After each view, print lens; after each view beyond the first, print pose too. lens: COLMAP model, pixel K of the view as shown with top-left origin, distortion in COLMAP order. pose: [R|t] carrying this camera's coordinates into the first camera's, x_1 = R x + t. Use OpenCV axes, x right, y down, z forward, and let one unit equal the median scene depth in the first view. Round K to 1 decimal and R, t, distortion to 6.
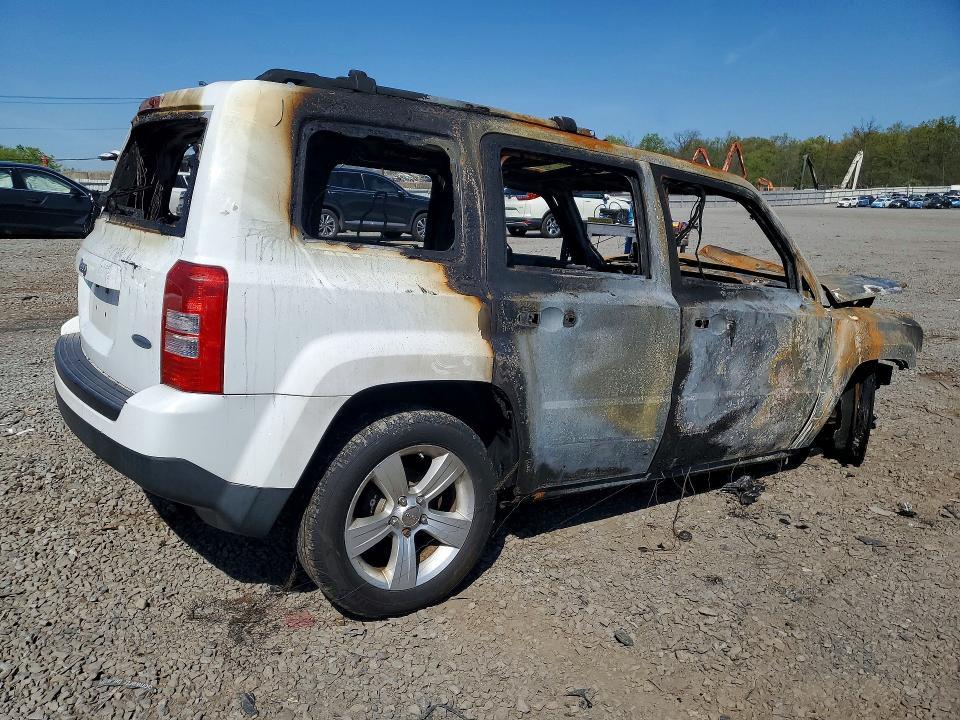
lens RADIAL K [[758.9, 0, 480.0], [0, 758.9, 360.0], [0, 0, 1]] dist [0.022651, 0.006716]
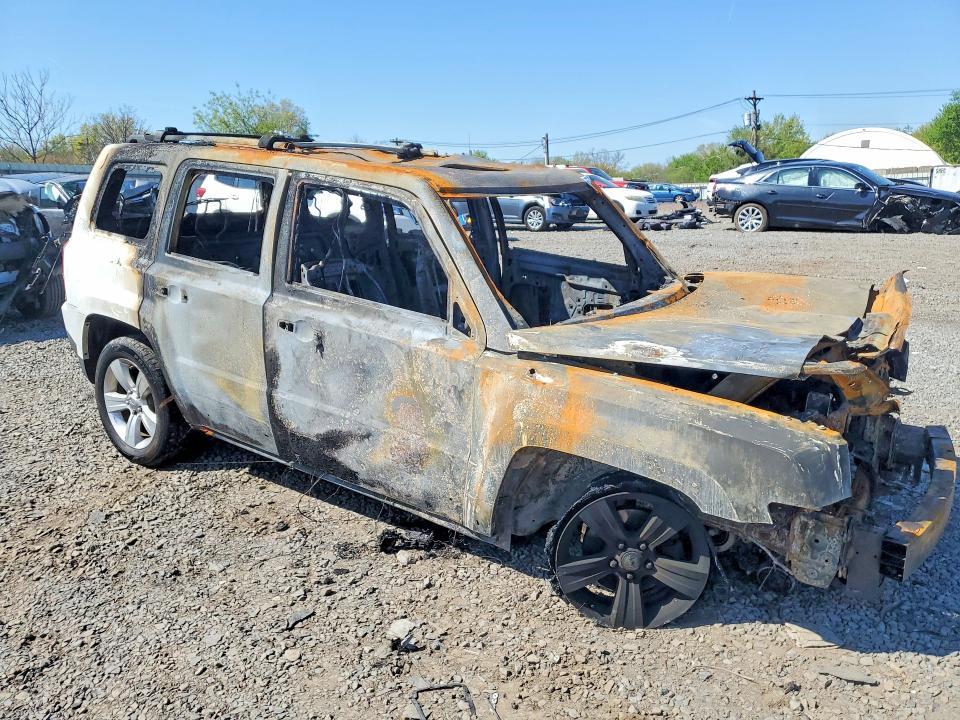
lens RADIAL K [[756.8, 0, 476.9], [0, 756.8, 353.8], [0, 0, 1]] dist [0.012027, 0.009687]
pose [[0.350802, 0.180832, -0.918824, 1.297915], [-0.177824, 0.976189, 0.124229, -0.179779], [0.919411, 0.119809, 0.374606, 0.836862]]
